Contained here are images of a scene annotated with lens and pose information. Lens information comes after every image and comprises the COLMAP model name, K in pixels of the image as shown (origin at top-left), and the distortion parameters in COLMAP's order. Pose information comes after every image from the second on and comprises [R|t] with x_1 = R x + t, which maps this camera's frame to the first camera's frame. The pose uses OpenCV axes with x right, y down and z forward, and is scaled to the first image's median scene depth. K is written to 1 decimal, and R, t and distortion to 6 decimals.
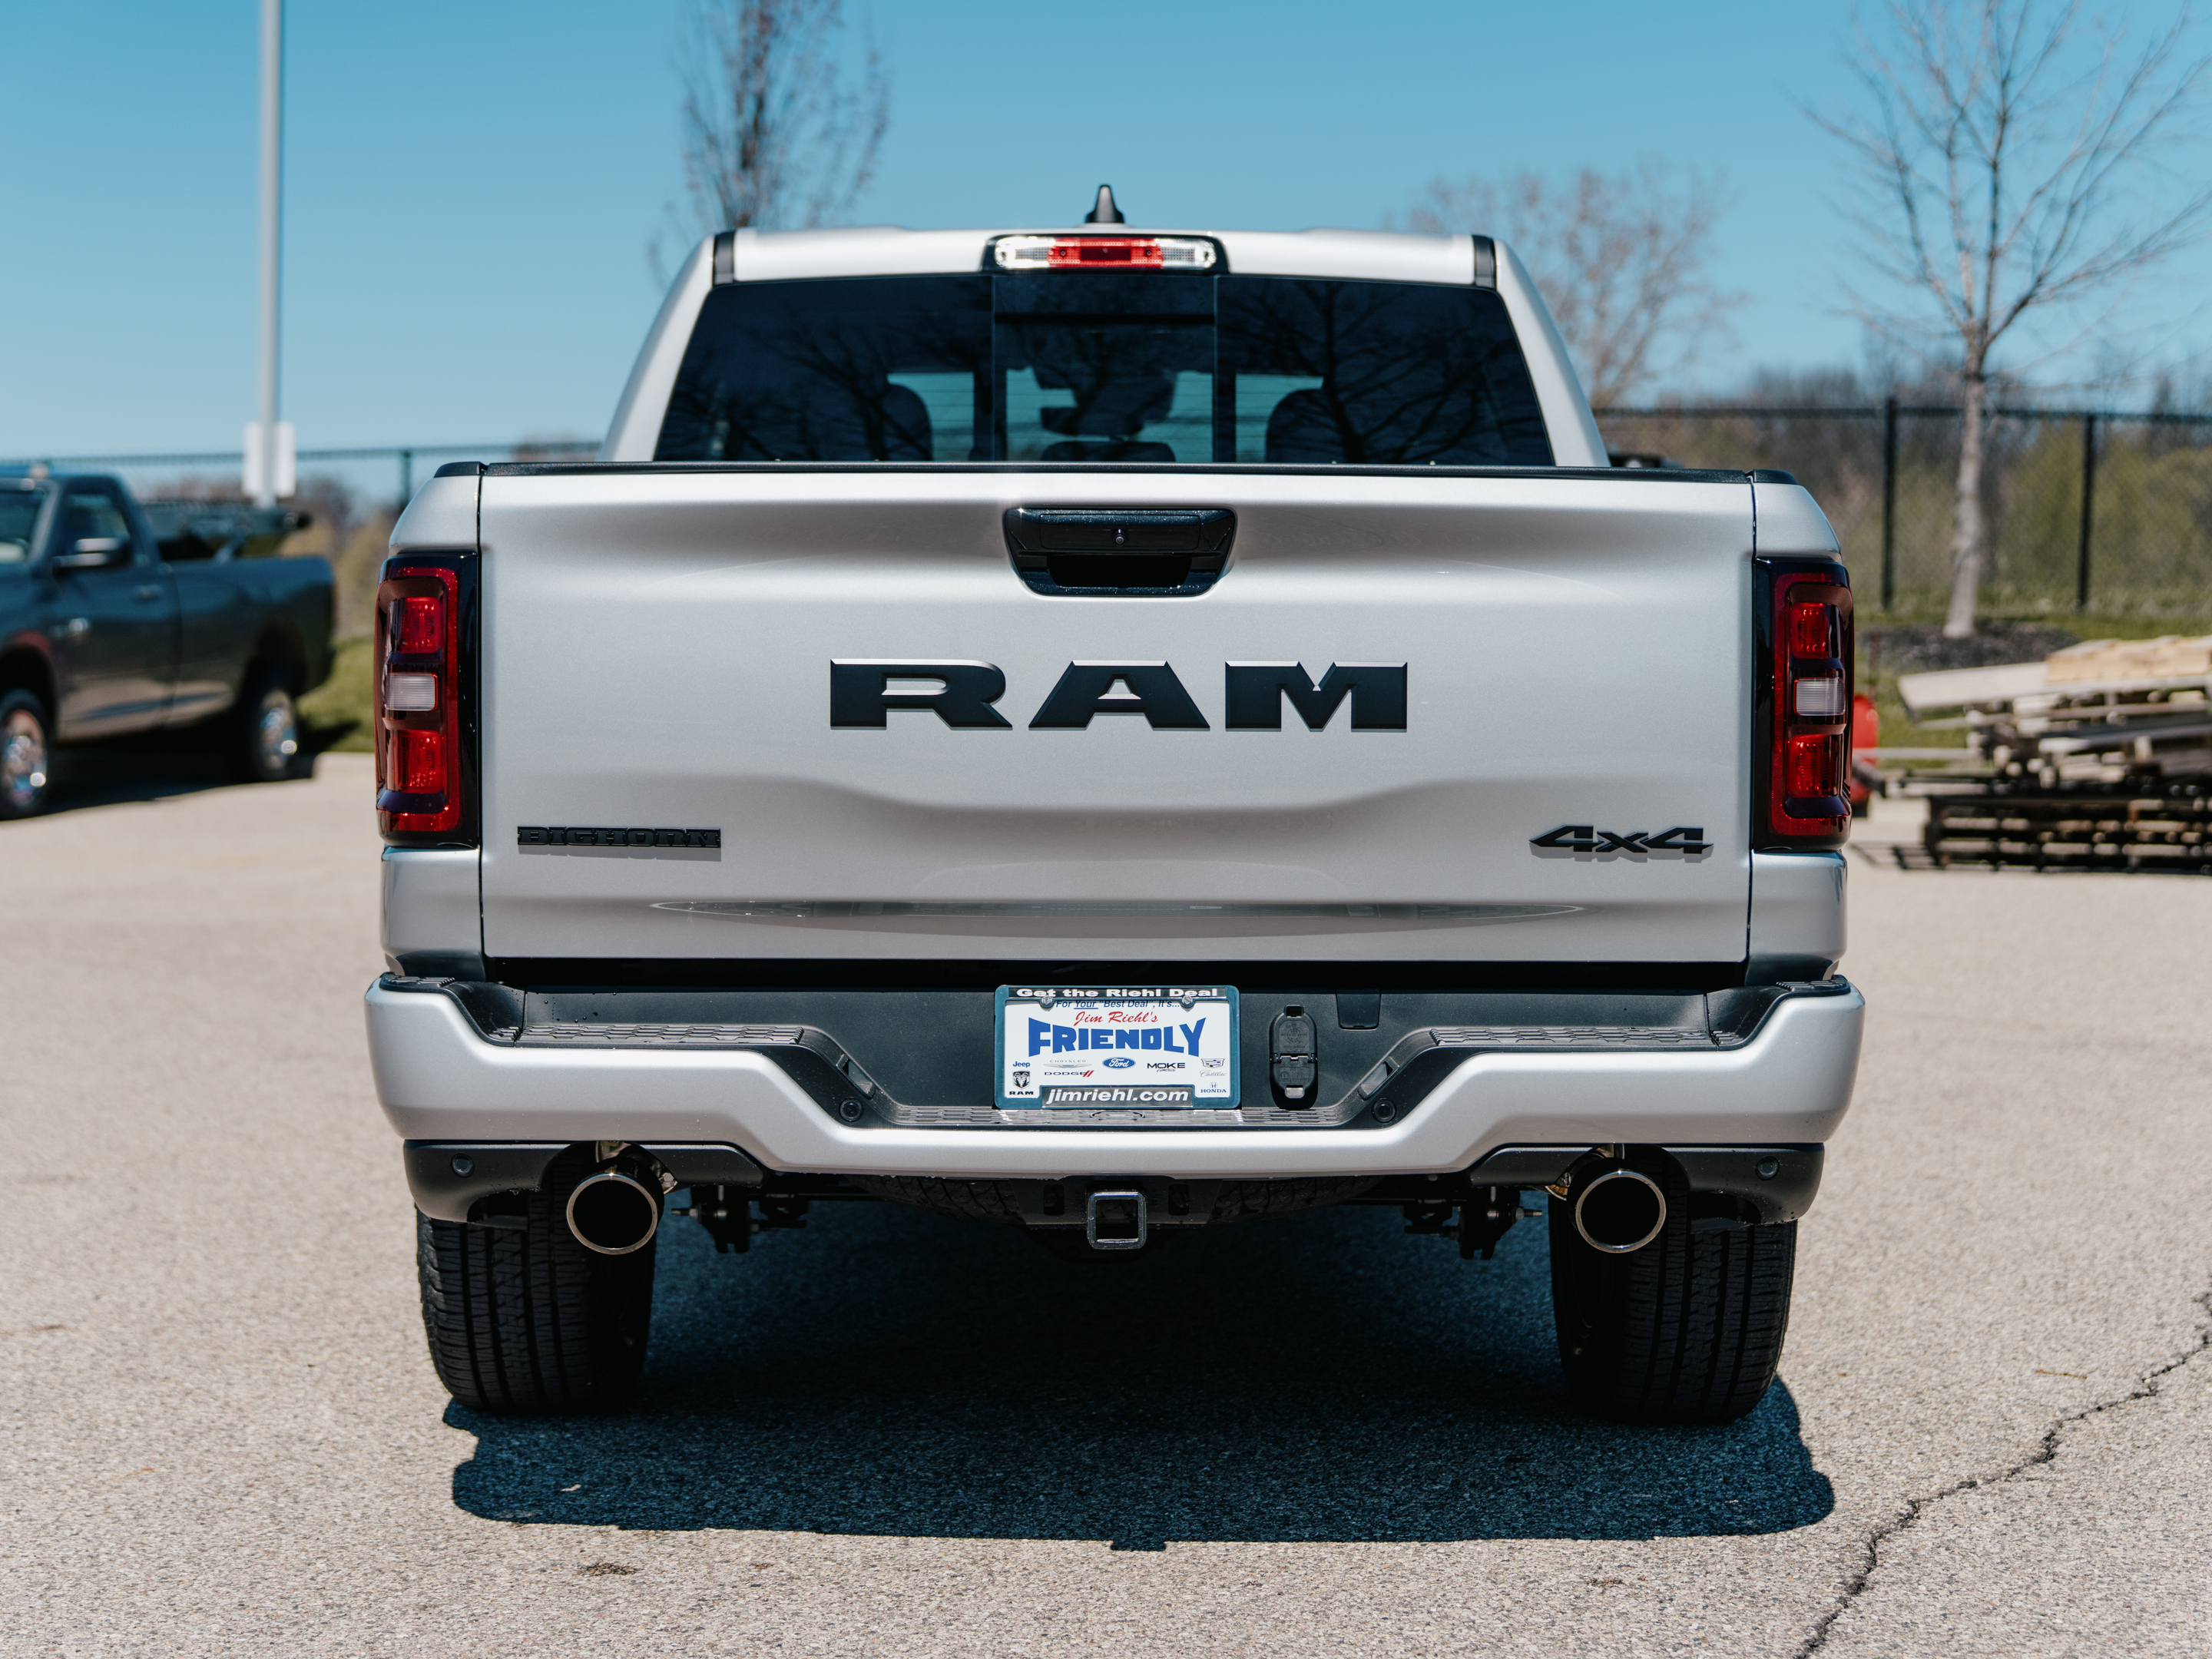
lens RADIAL K [[3838.1, 0, 1106.5], [0, 3838.1, 875.9], [0, 0, 1]] dist [0.023514, 0.109629]
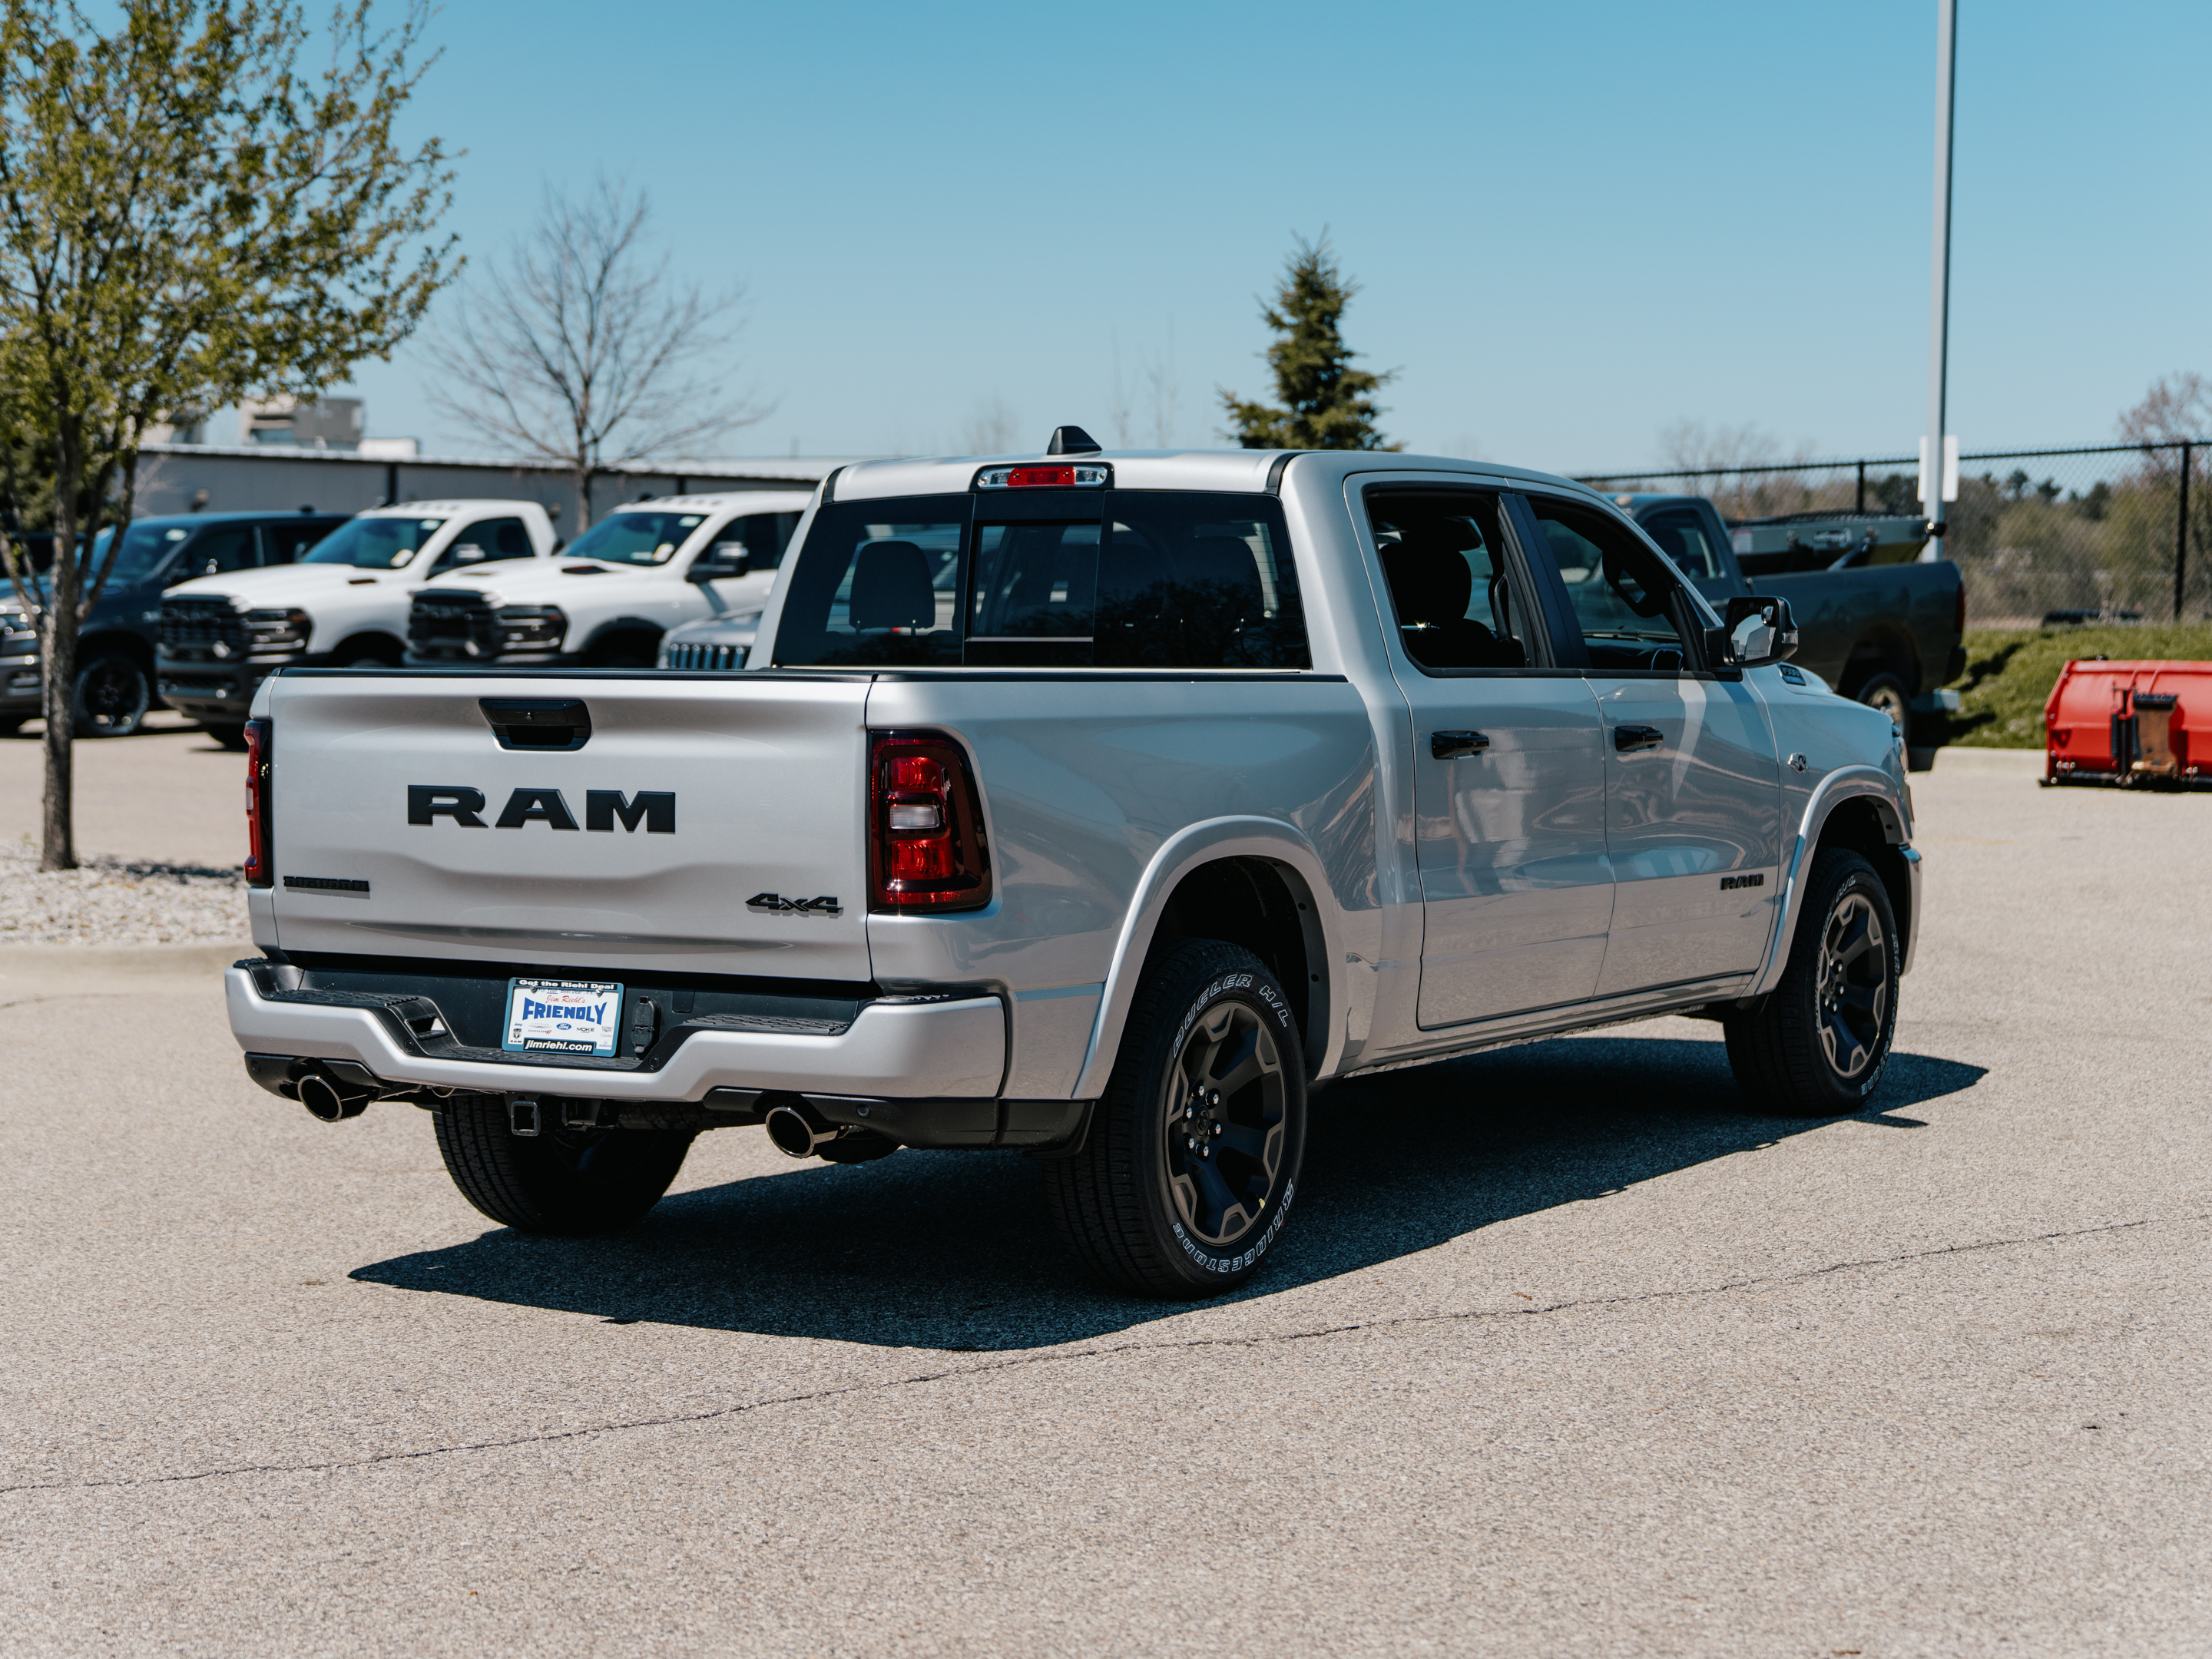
lens RADIAL K [[3939.3, 0, 1106.0], [0, 3939.3, 829.5], [0, 0, 1]] dist [0.020159, 0.007357]
pose [[0.853886, 0.021696, -0.520008, 0.969498], [-0.022971, 0.999728, 0.003990, -0.043764], [0.519953, 0.008538, 0.854152, -0.307643]]
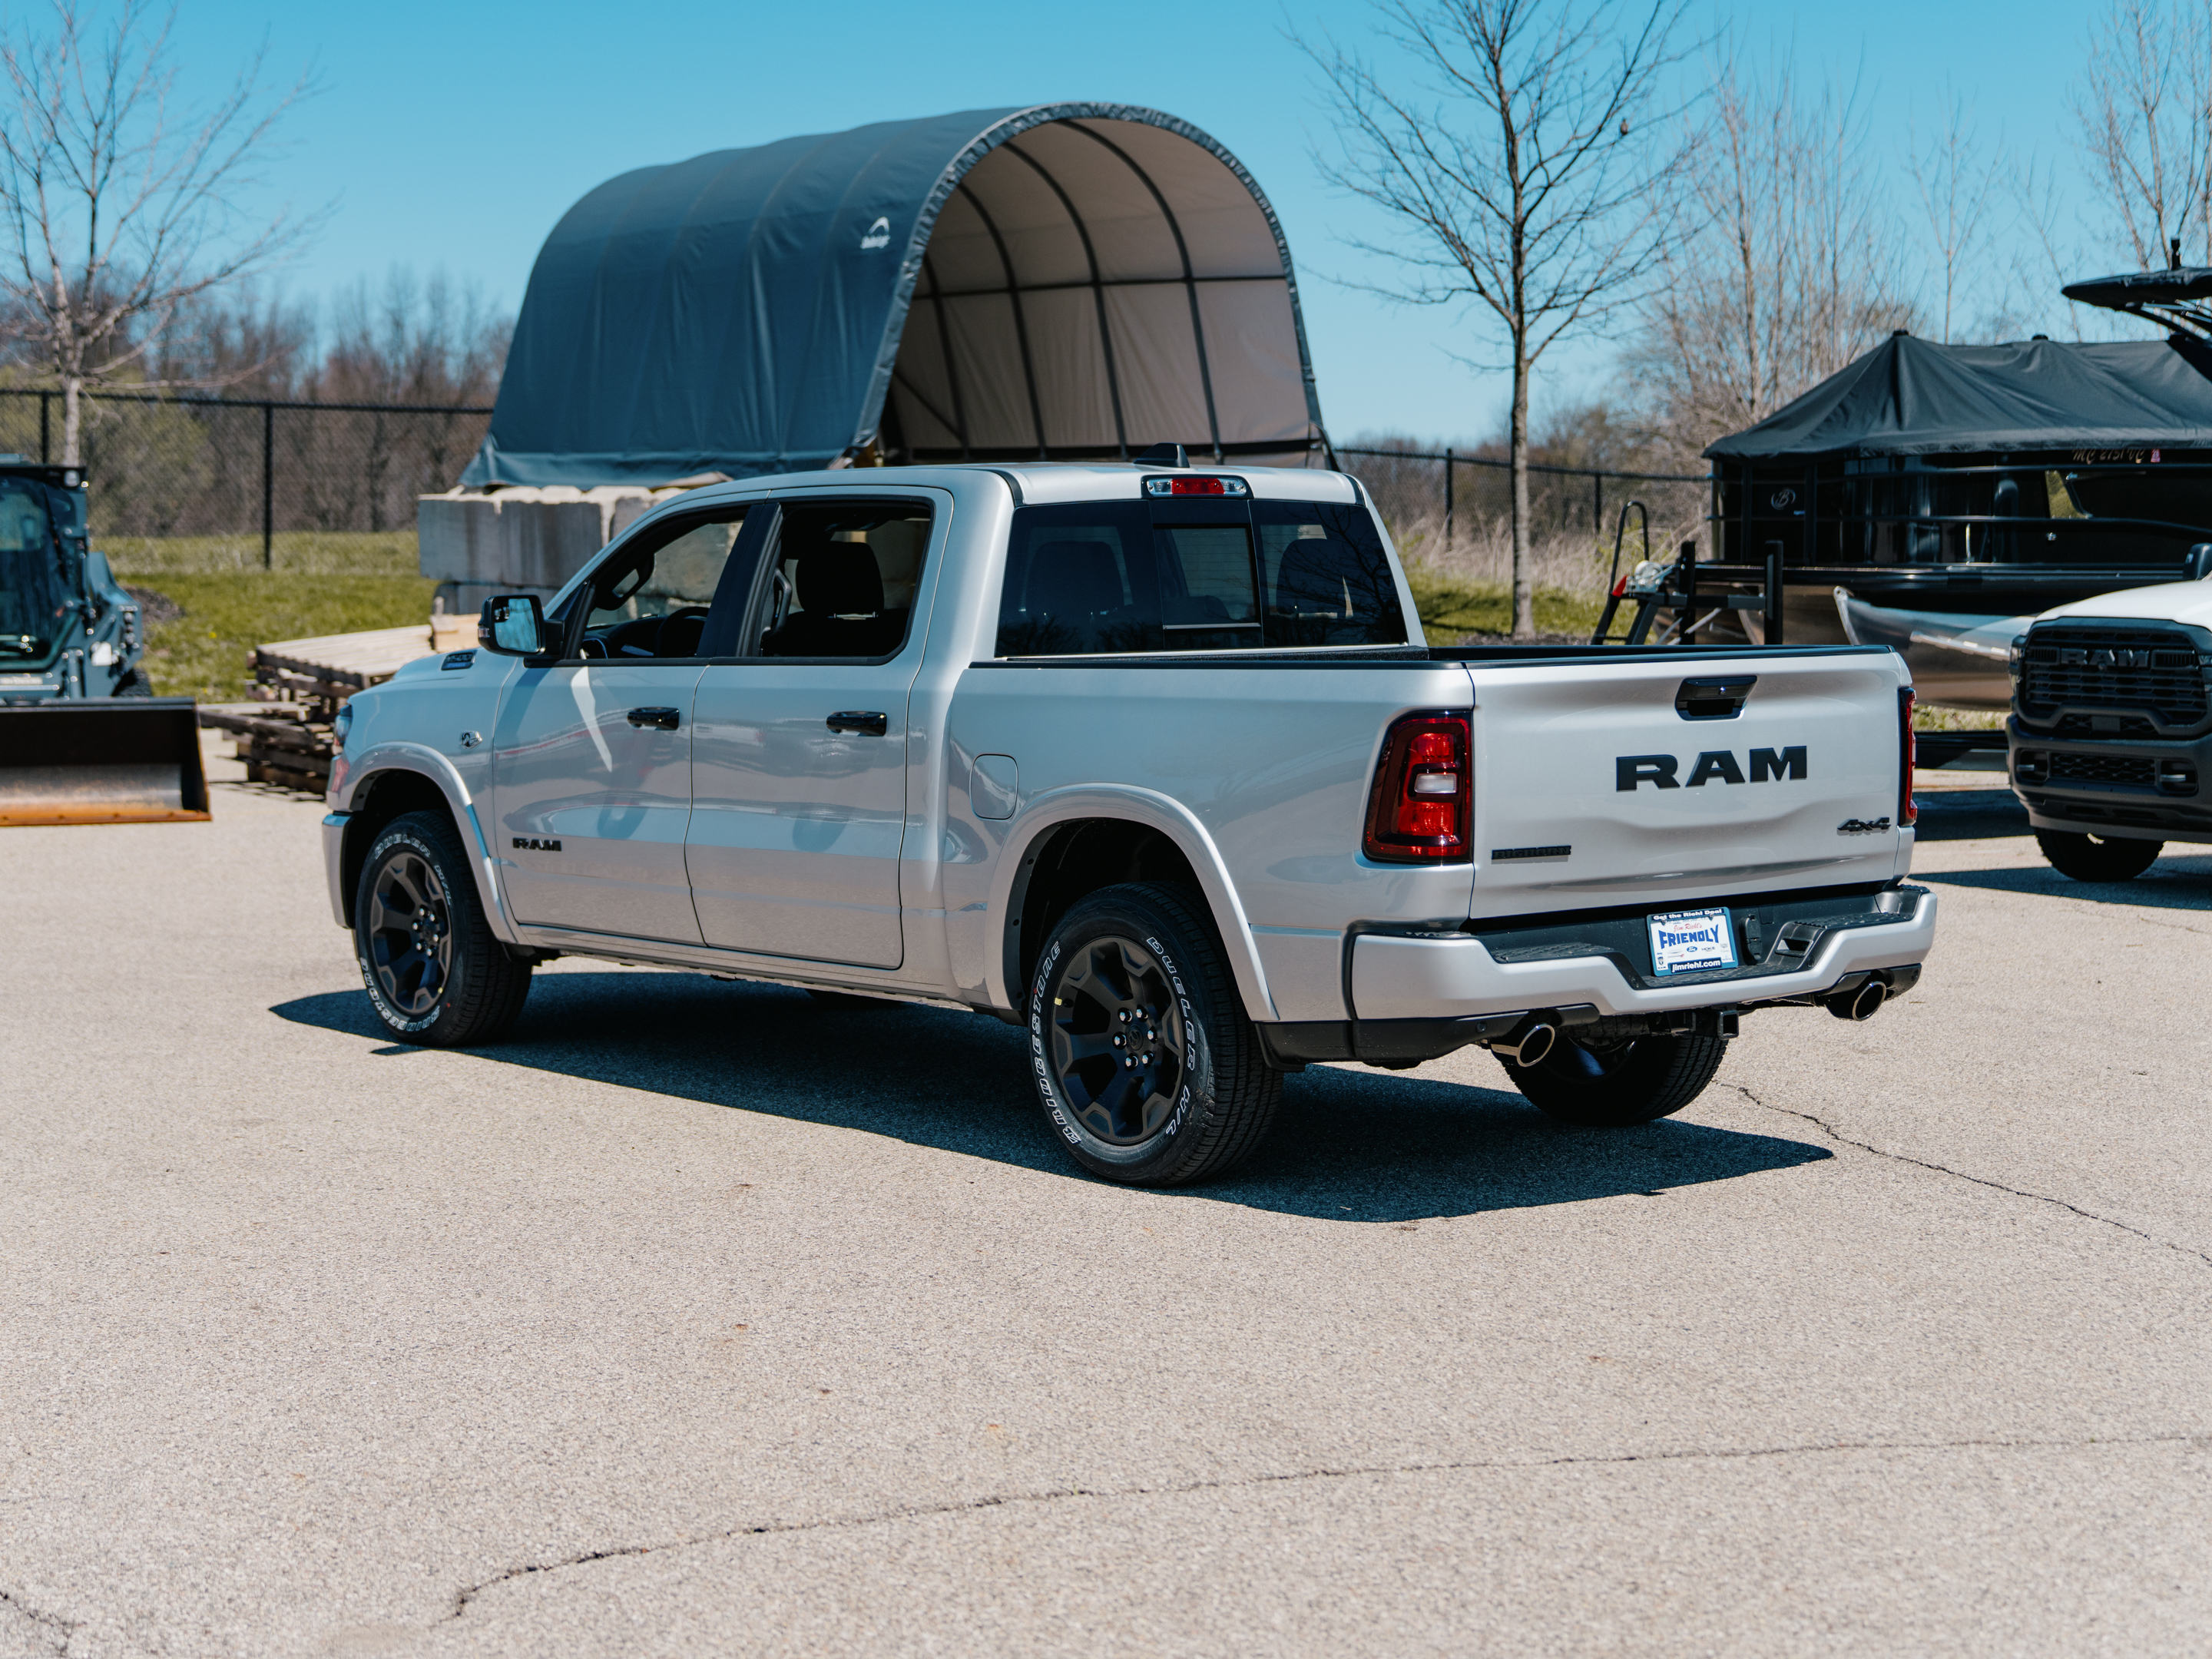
lens RADIAL K [[3888.2, 0, 1099.4], [0, 3888.2, 865.0], [0, 0, 1]] dist [0.015704, -0.133371]
pose [[0.776982, -0.062716, 0.626390, -1.339210], [0.050413, 0.998028, 0.037391, -0.077323], [-0.627500, 0.002526, 0.778612, -0.351160]]
